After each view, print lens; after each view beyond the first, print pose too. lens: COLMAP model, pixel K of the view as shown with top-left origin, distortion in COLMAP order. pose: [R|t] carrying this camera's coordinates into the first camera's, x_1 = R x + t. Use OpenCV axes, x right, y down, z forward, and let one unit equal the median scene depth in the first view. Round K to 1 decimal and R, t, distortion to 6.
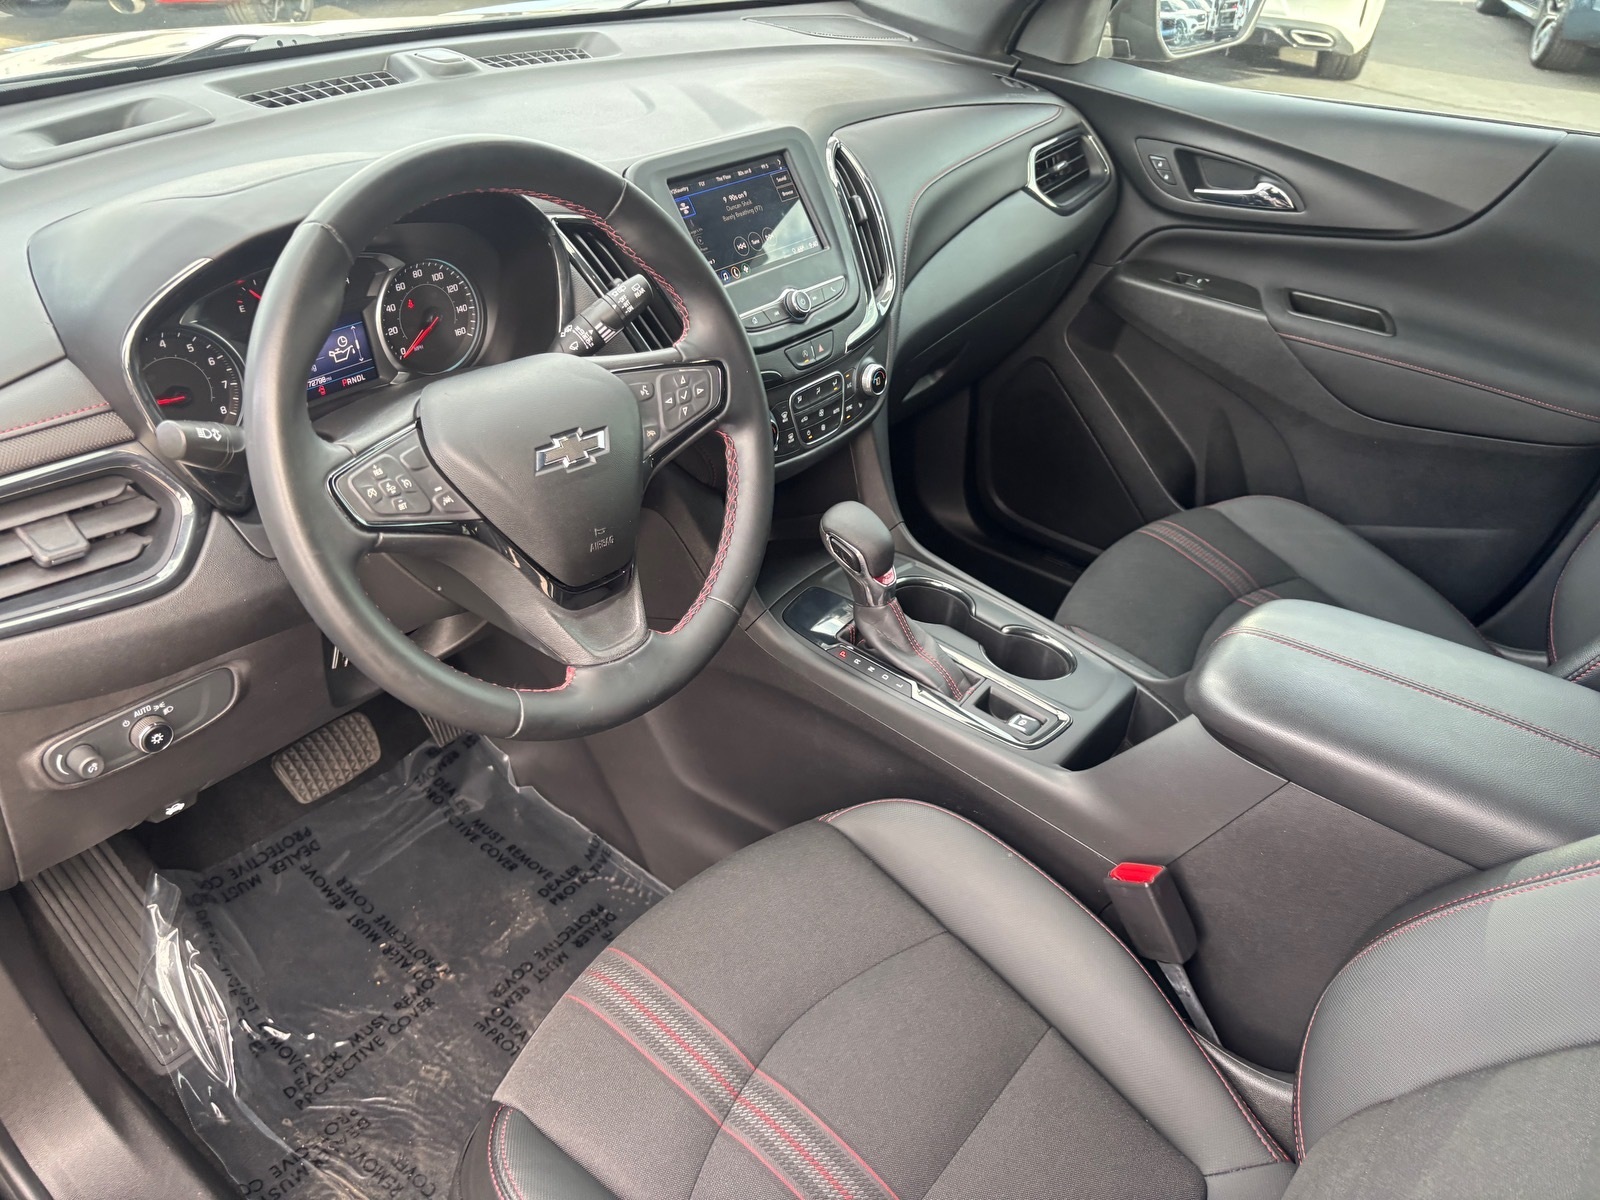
lens RADIAL K [[1239.2, 0, 800.0], [0, 1239.2, 600.0], [0, 0, 1]] dist [0.058997, -0.067413]
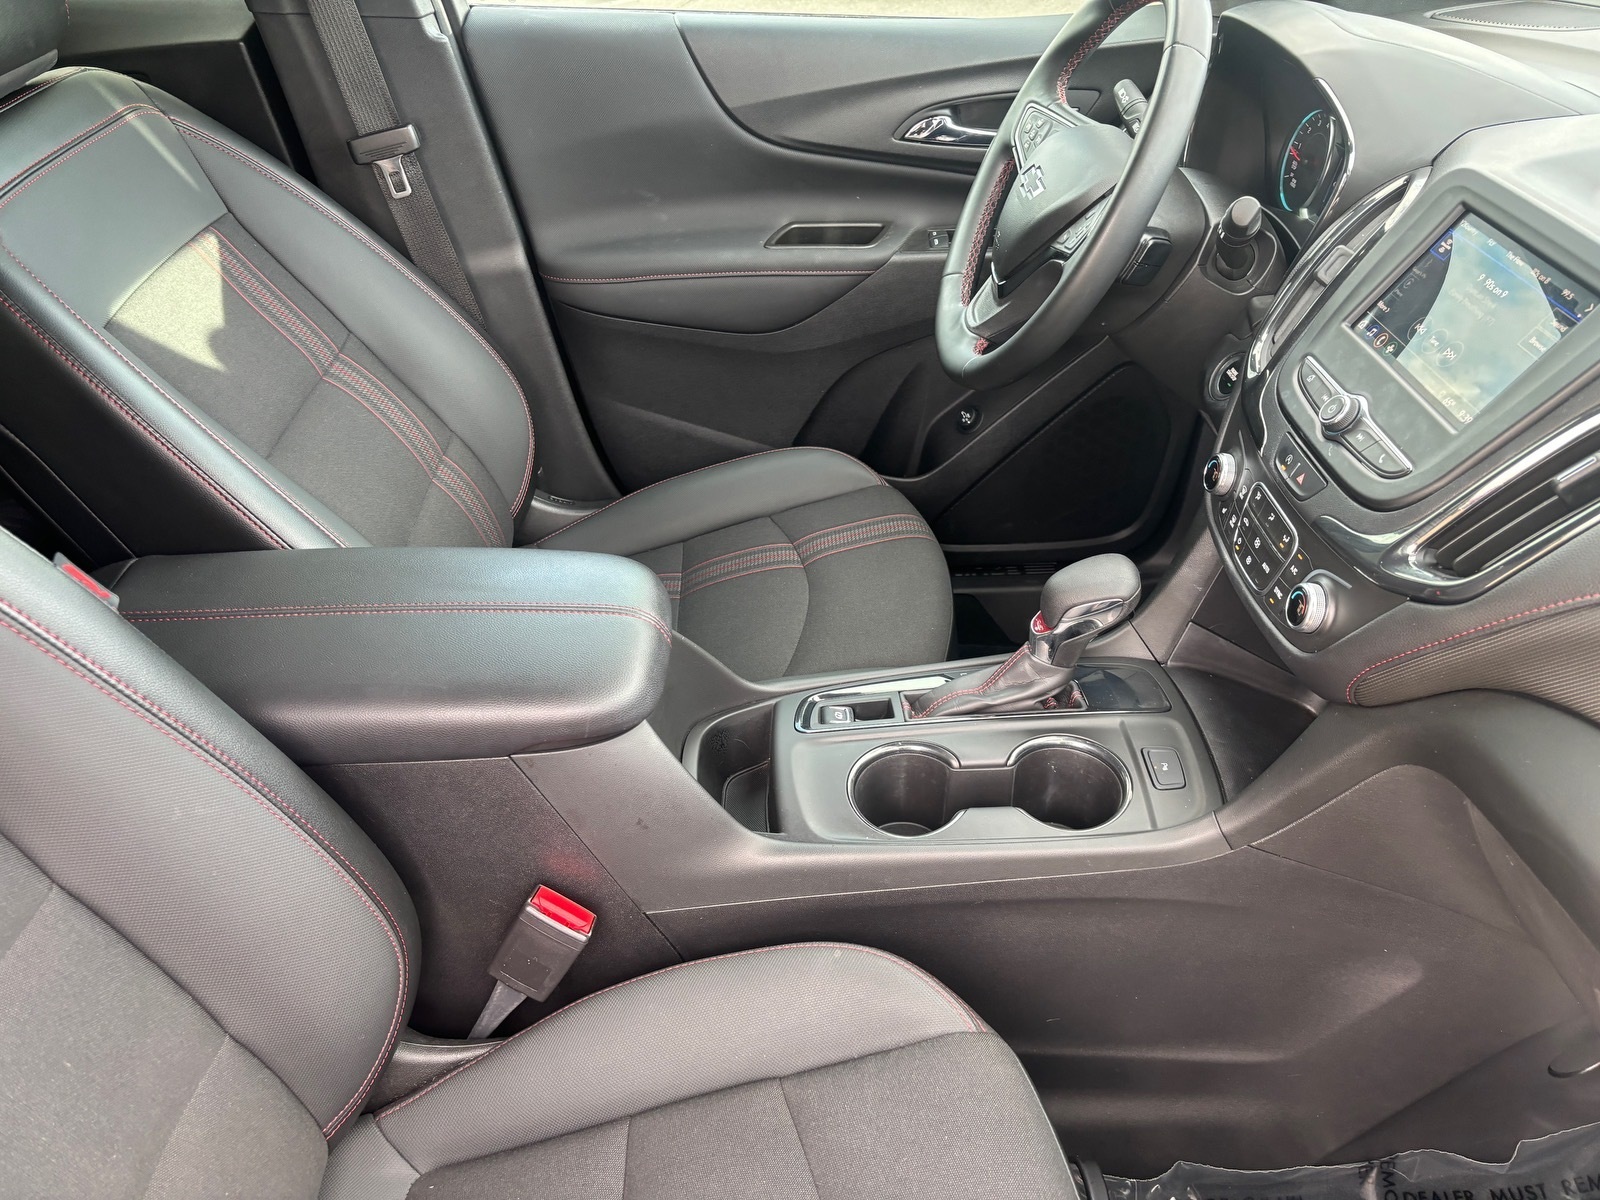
lens RADIAL K [[1207.2, 0, 800.0], [0, 1207.2, 600.0], [0, 0, 1]] dist [0.007854, 0.004769]
pose [[-0.771044, 0.340866, -0.537868, 0.634686], [-0.359205, 0.464629, 0.809378, -0.630366], [0.525798, 0.817270, -0.235809, 1.081374]]
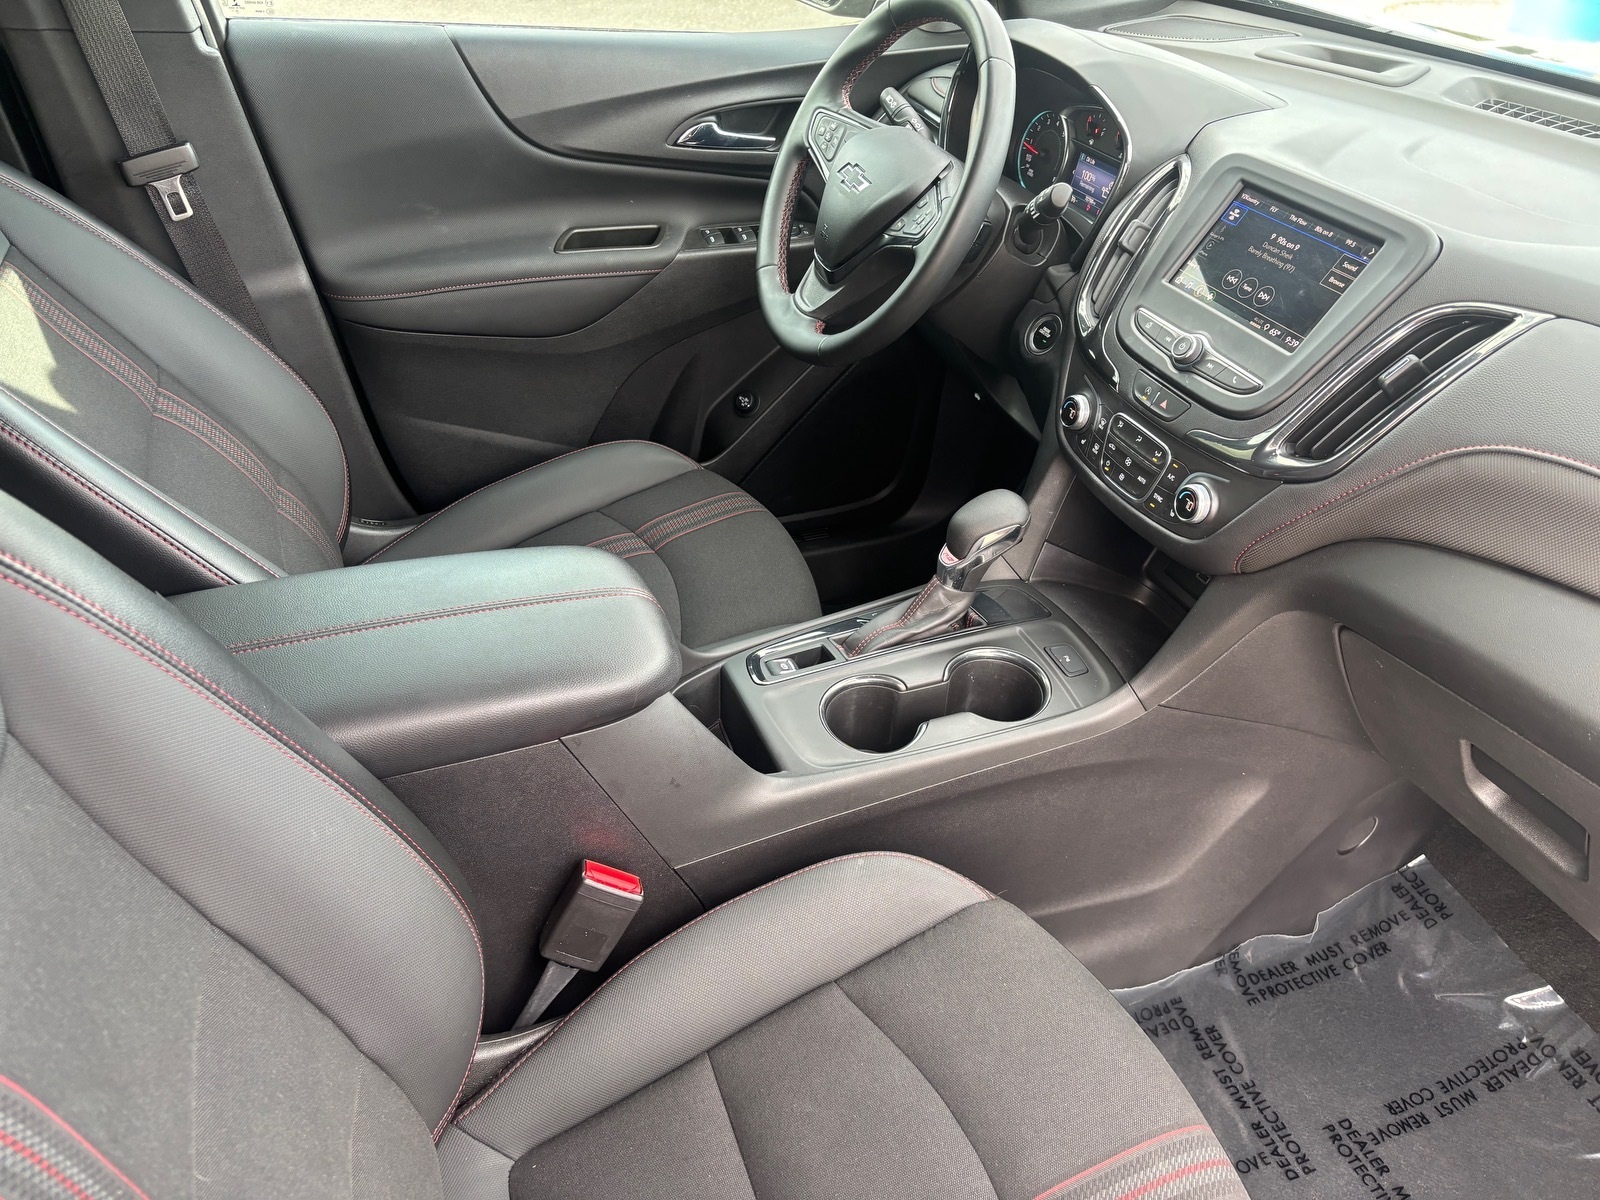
lens RADIAL K [[1207.2, 0, 800.0], [0, 1207.2, 600.0], [0, 0, 1]] dist [0.007854, 0.004769]
pose [[-0.507372, 0.434348, -0.744255, 0.855968], [-0.520966, 0.533362, 0.666423, -0.571975], [0.686417, 0.725856, -0.044332, 0.973104]]
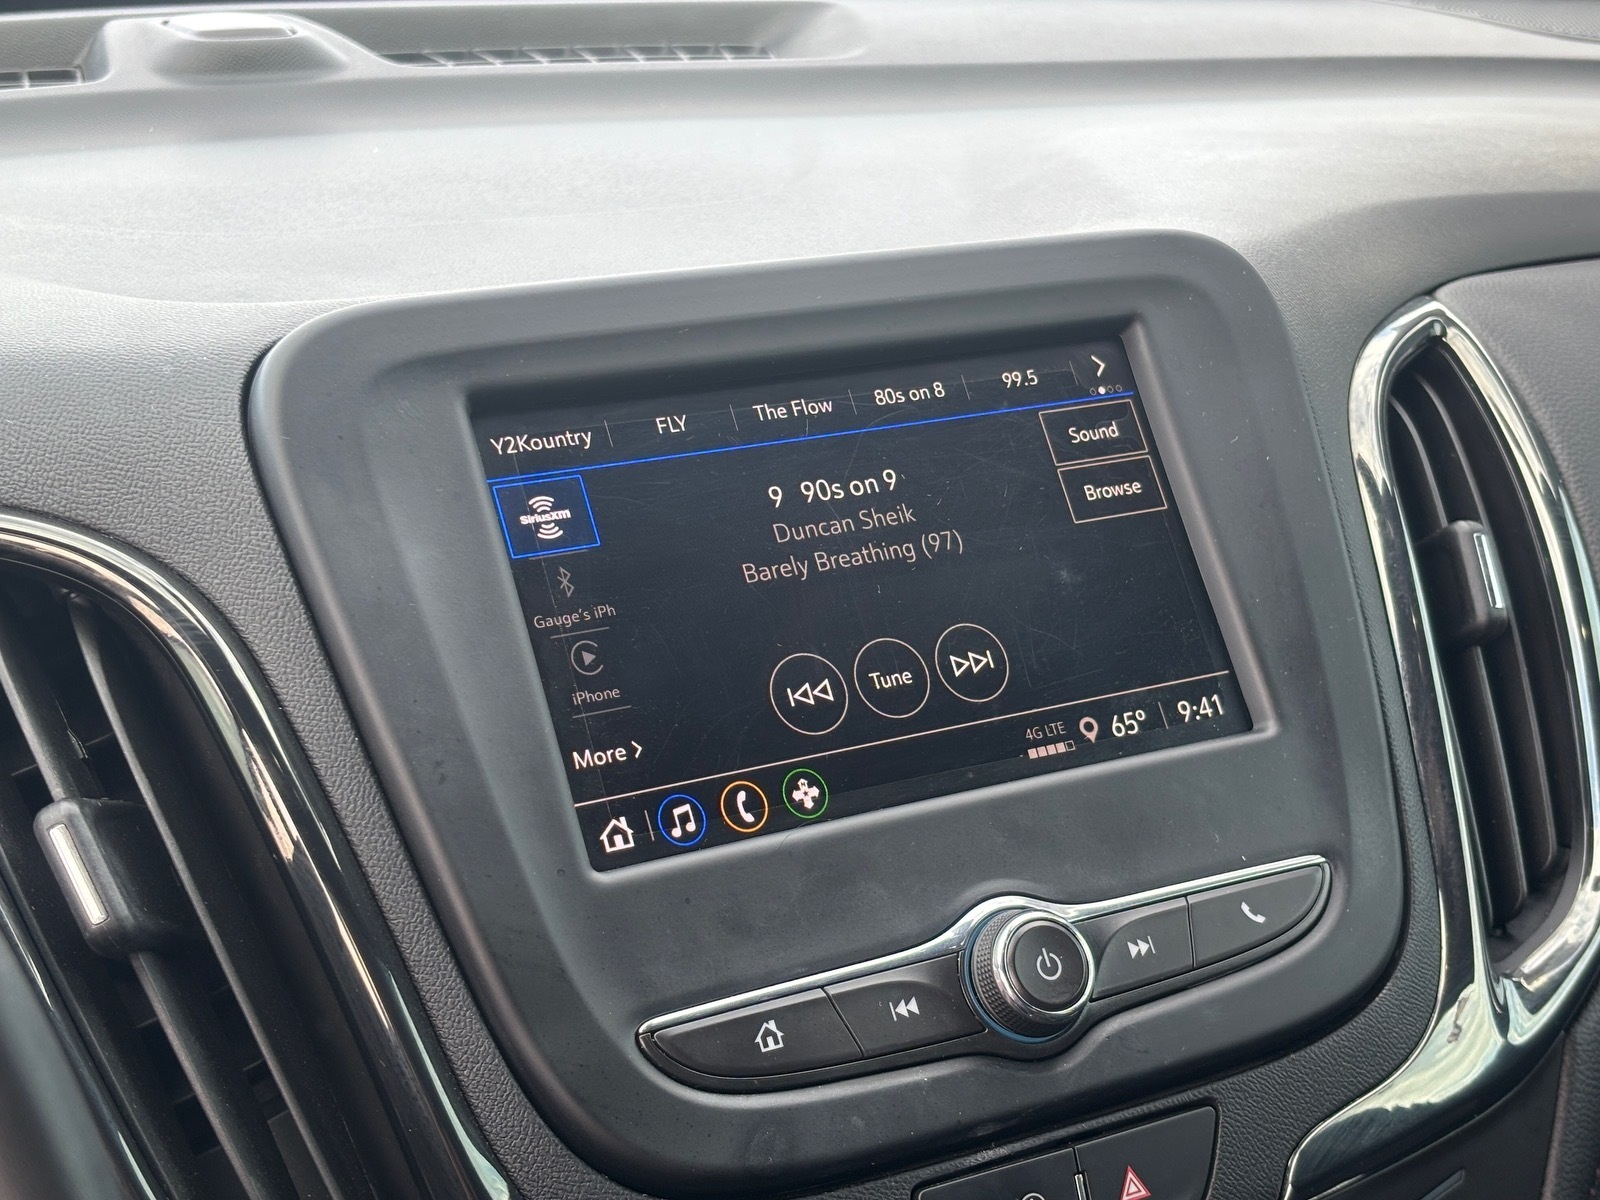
lens RADIAL K [[2478.7, 0, 800.0], [0, 2478.7, 600.0], [0, 0, 1]] dist [0.215250, -0.929698]
pose [[0.923681, 0.080038, -0.374709, 0.117675], [-0.177865, 0.955755, -0.234299, -0.190014], [0.339378, 0.283065, 0.897049, 0.576091]]
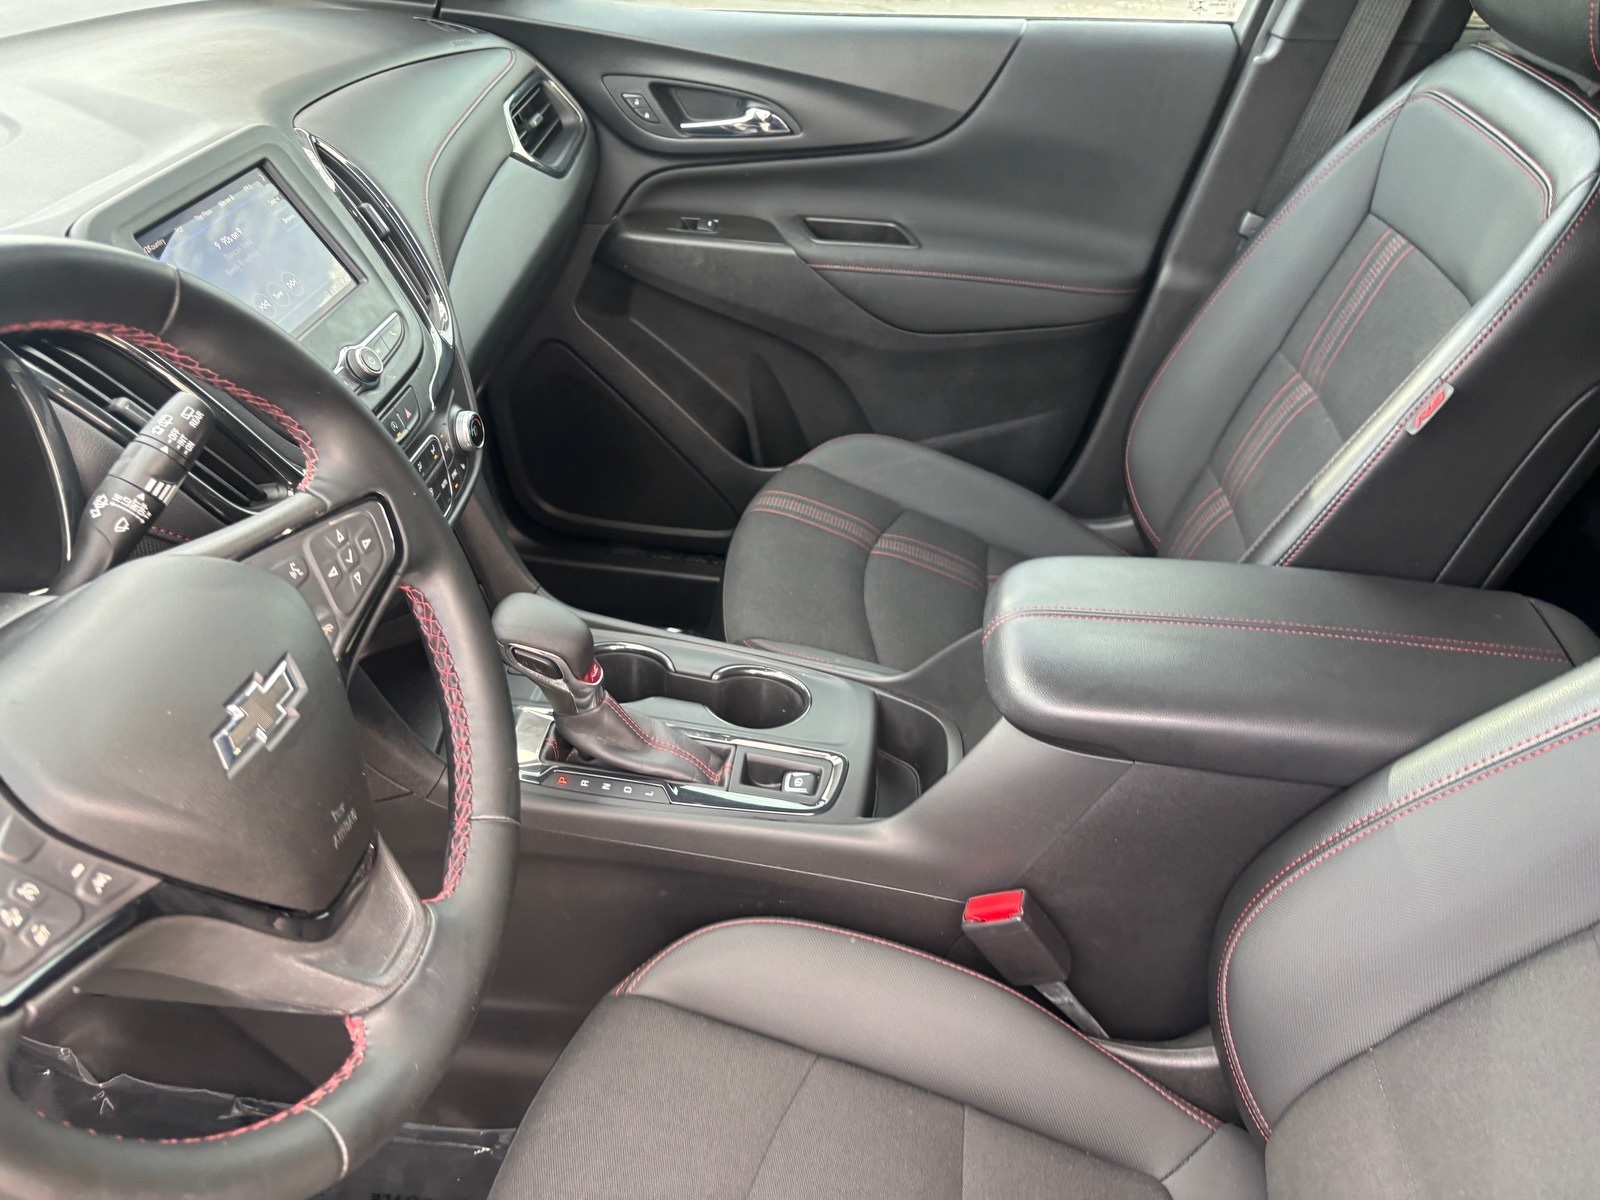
lens RADIAL K [[1239.2, 0, 800.0], [0, 1239.2, 600.0], [0, 0, 1]] dist [0.058997, -0.067413]
pose [[0.849193, -0.308769, 0.428407, -0.143012], [0.282723, 0.951019, 0.125019, -0.123139], [-0.446025, 0.014955, 0.894895, 0.216704]]
